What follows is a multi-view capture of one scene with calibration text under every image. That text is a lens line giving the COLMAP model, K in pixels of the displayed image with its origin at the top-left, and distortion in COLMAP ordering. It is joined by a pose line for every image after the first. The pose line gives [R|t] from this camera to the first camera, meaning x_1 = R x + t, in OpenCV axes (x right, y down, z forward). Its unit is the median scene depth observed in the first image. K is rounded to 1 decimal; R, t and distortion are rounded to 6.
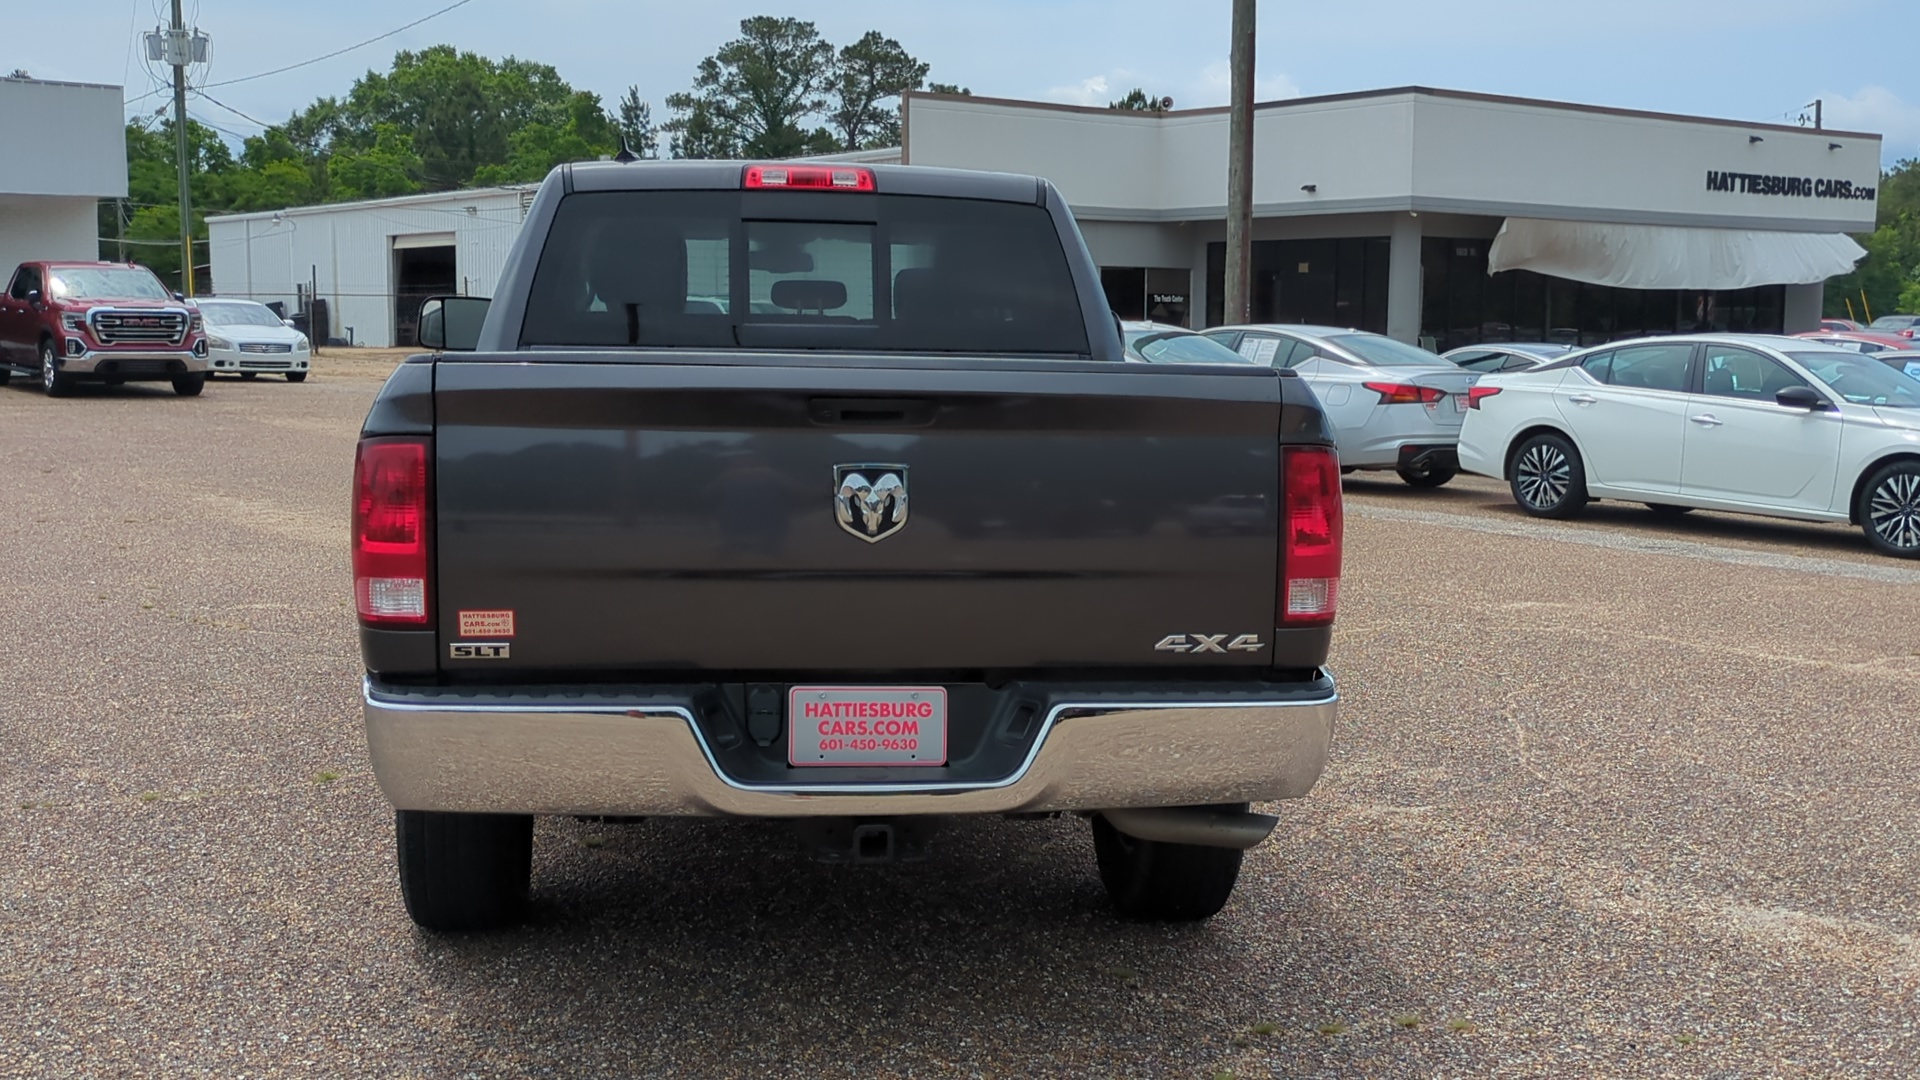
lens RADIAL K [[2024.7, 0, 963.5], [0, 2024.7, 544.5], [0, 0, 1]] dist [0.032486, 0.000000]
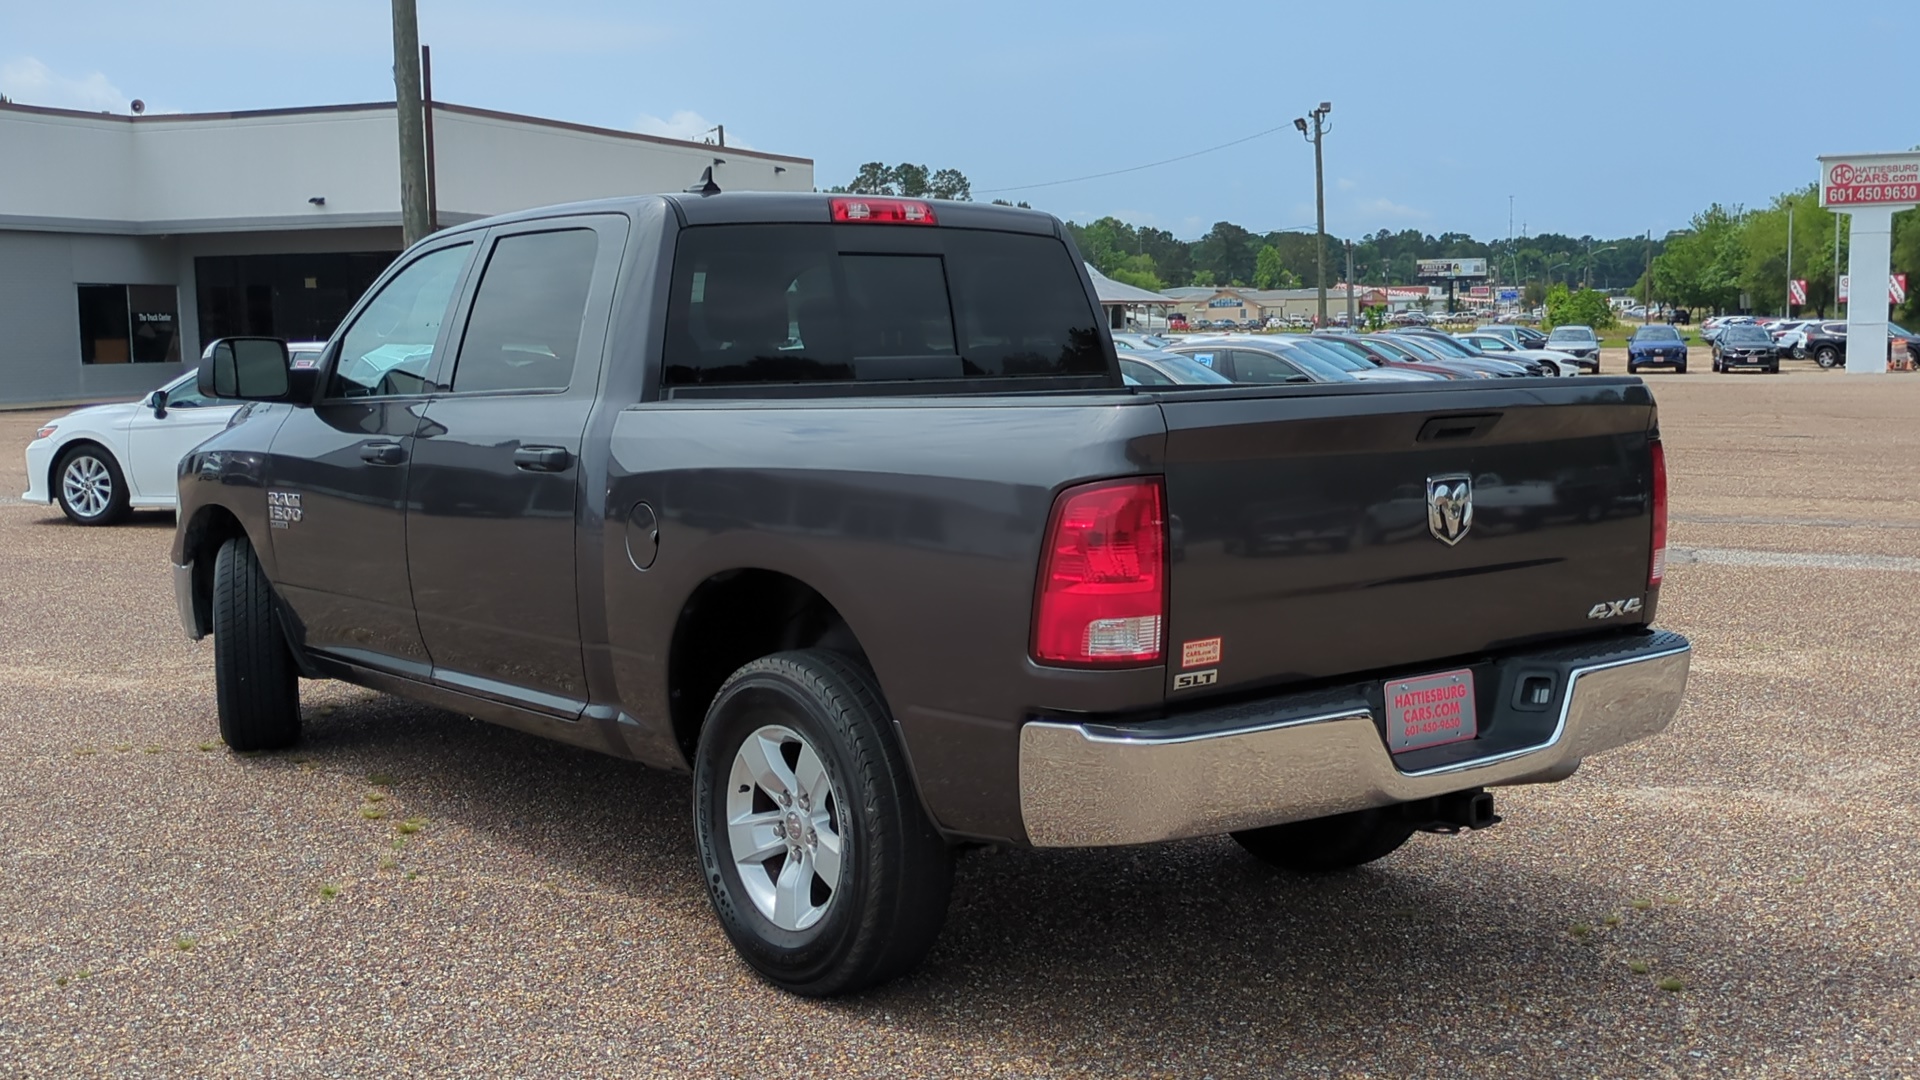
lens RADIAL K [[2024.7, 0, 969.3], [0, 2024.7, 536.4], [0, 0, 1]] dist [0.032486, 0.000000]
pose [[0.851564, -0.077571, 0.518480, -0.676375], [0.082517, 0.996497, 0.013561, -0.034116], [-0.517716, 0.031235, 0.854982, 0.137922]]
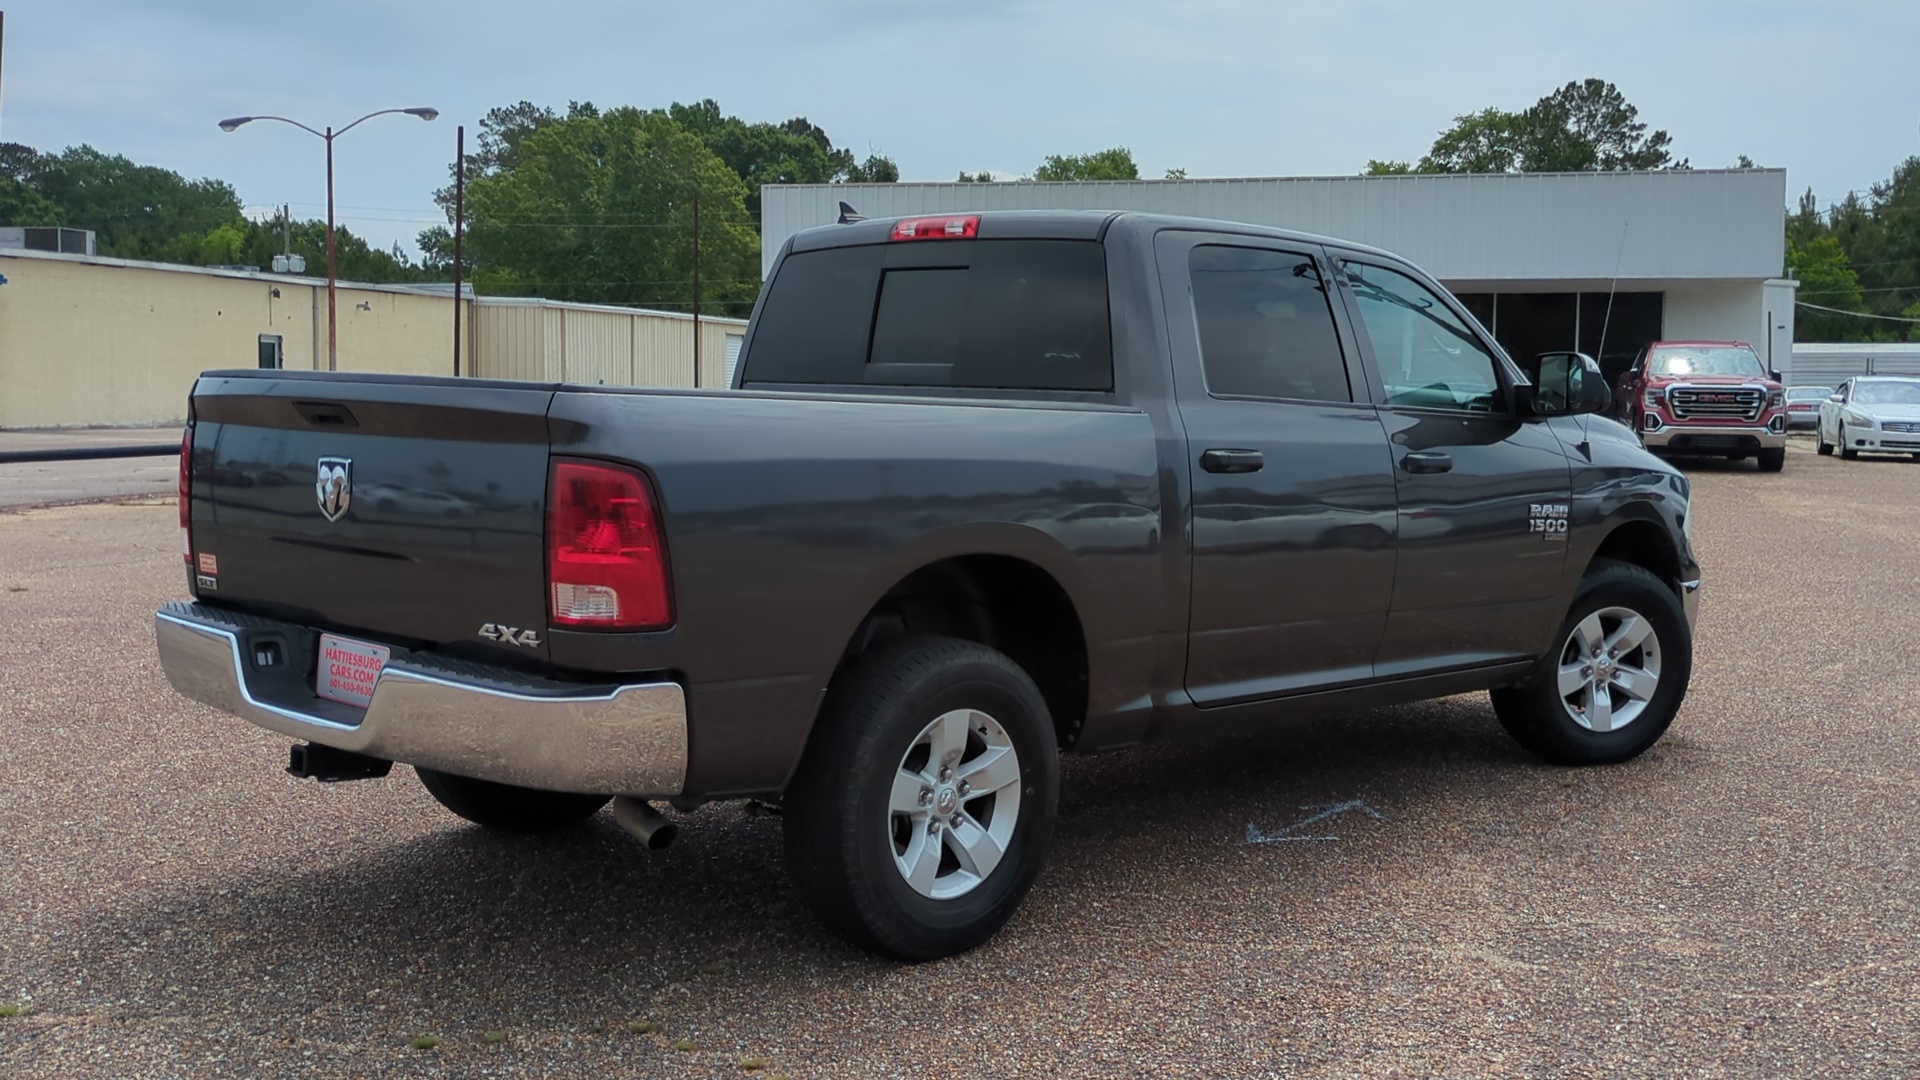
lens RADIAL K [[2024.7, 0, 973.6], [0, 2024.7, 549.3], [0, 0, 1]] dist [0.032486, 0.000000]
pose [[0.625054, 0.065169, -0.777857, 0.922744], [-0.095951, 0.995366, 0.006289, -0.023048], [0.774662, 0.070705, 0.628410, 0.413219]]
